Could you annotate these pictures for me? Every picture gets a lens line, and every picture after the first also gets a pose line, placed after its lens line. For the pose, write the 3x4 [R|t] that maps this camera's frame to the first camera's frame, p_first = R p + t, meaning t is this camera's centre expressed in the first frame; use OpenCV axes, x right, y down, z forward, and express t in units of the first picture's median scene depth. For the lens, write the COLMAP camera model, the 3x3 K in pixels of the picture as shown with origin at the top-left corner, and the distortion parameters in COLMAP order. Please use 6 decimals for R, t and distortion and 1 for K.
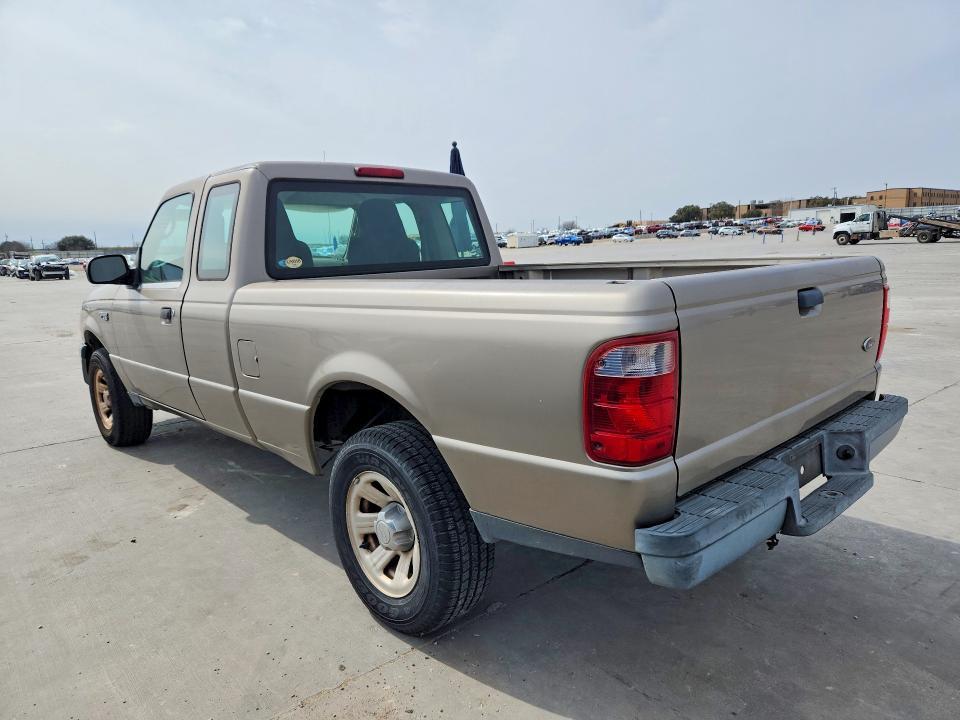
lens RADIAL K [[647.6, 0, 480.0], [0, 647.6, 360.0], [0, 0, 1]] dist [0.054835, -0.046721]
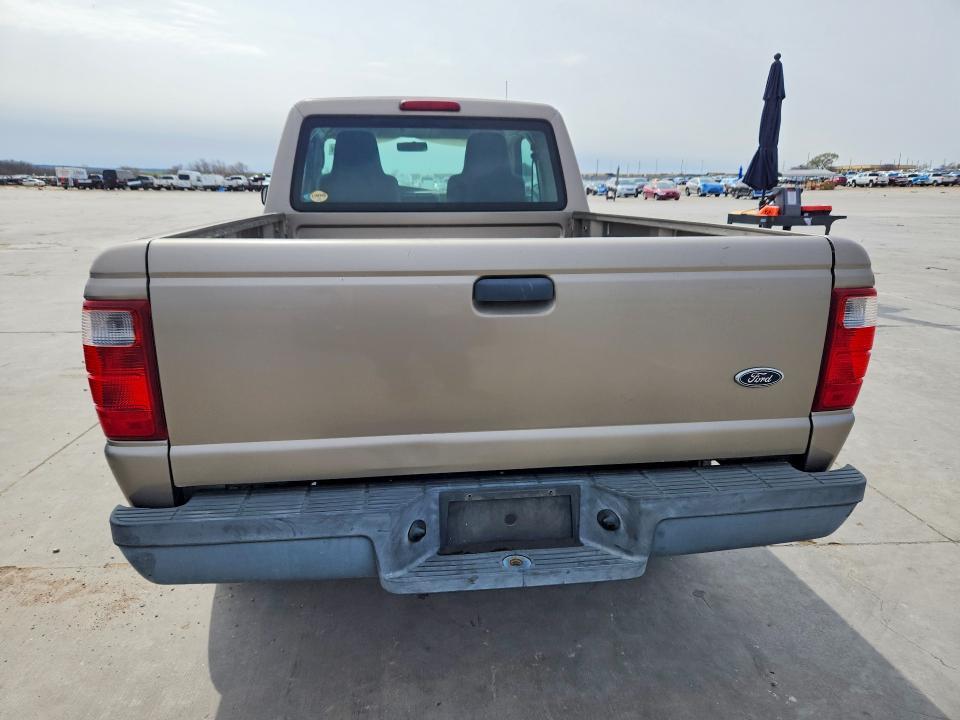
lens RADIAL K [[647.6, 0, 480.0], [0, 647.6, 360.0], [0, 0, 1]] dist [0.054835, -0.046721]
pose [[0.806781, 0.191566, -0.558934, 0.576738], [-0.132897, 0.980576, 0.144250, -0.075825], [0.575711, -0.042097, 0.816569, 0.267294]]
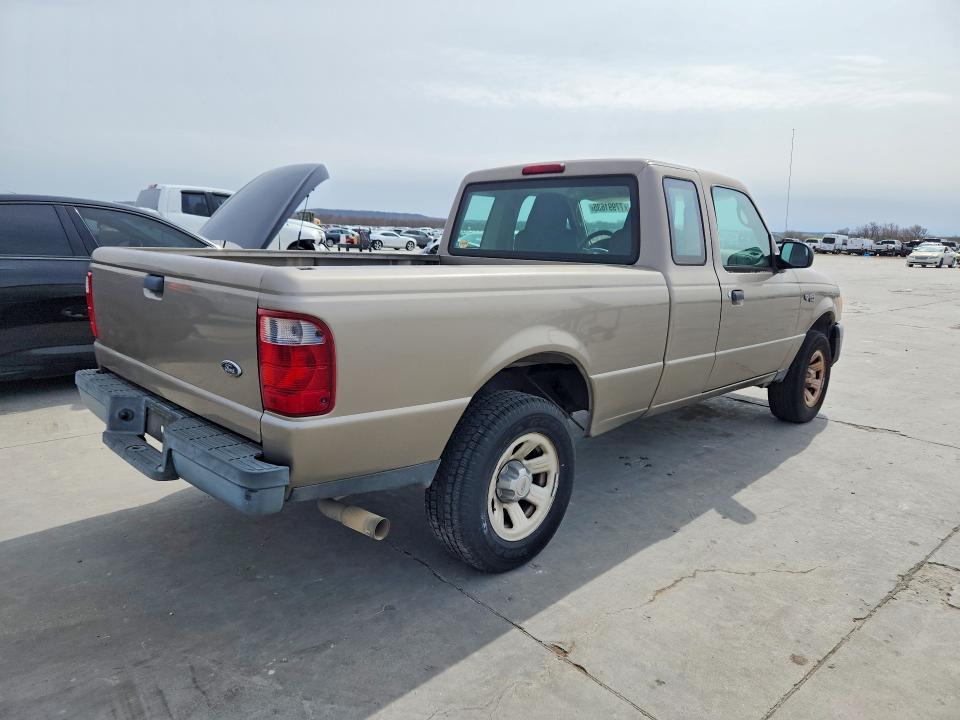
lens RADIAL K [[655.9, 0, 479.1], [0, 655.9, 348.2], [0, 0, 1]] dist [0.040578, 0.000695]
pose [[0.016389, 0.205308, -0.978560, 1.118410], [-0.201765, 0.959237, 0.197875, -0.218181], [0.979297, 0.194196, 0.057145, 0.992971]]
